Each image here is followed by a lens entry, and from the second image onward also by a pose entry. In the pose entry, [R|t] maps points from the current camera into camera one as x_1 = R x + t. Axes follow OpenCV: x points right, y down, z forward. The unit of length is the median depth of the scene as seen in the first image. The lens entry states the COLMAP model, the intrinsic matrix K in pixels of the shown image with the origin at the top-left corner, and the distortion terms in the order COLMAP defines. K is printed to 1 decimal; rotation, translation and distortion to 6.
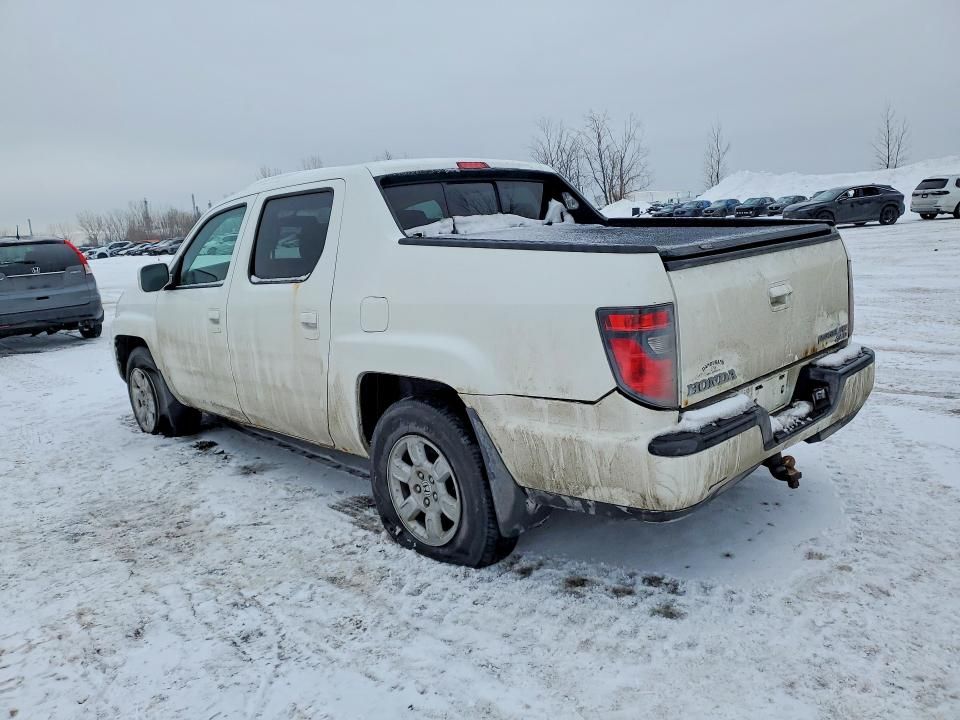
lens RADIAL K [[740.2, 0, 474.7], [0, 740.2, 361.9], [0, 0, 1]] dist [0.017301, -0.000032]
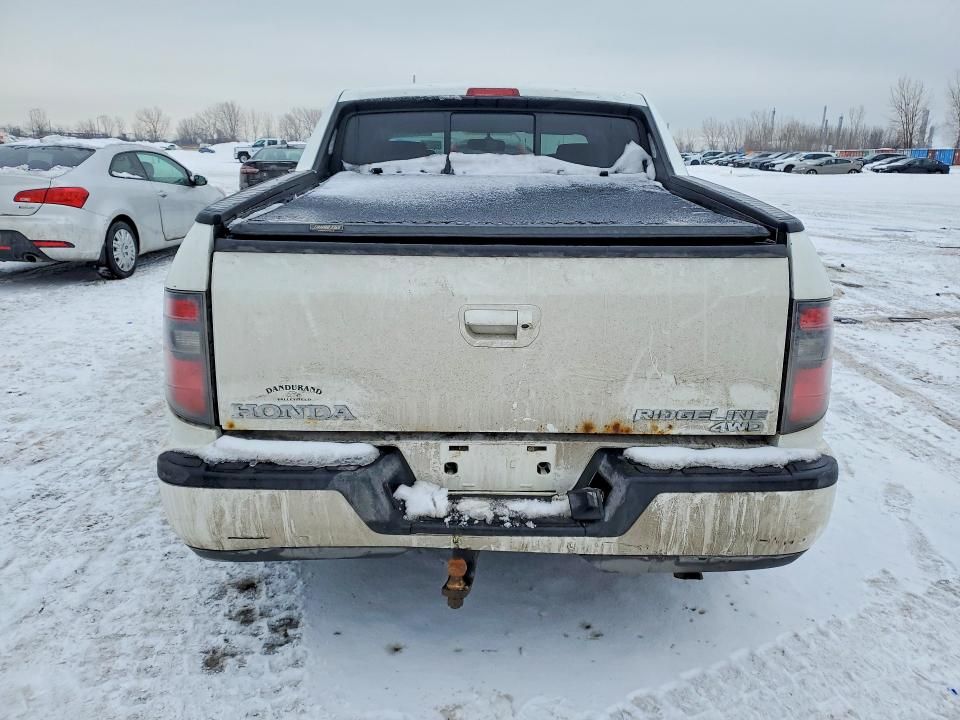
lens RADIAL K [[740.2, 0, 479.0], [0, 740.2, 362.0], [0, 0, 1]] dist [0.017301, -0.000032]
pose [[0.726198, 0.268355, -0.632946, 0.767288], [-0.196695, 0.963285, 0.182737, -0.162086], [0.658746, -0.008206, 0.752320, 0.481554]]
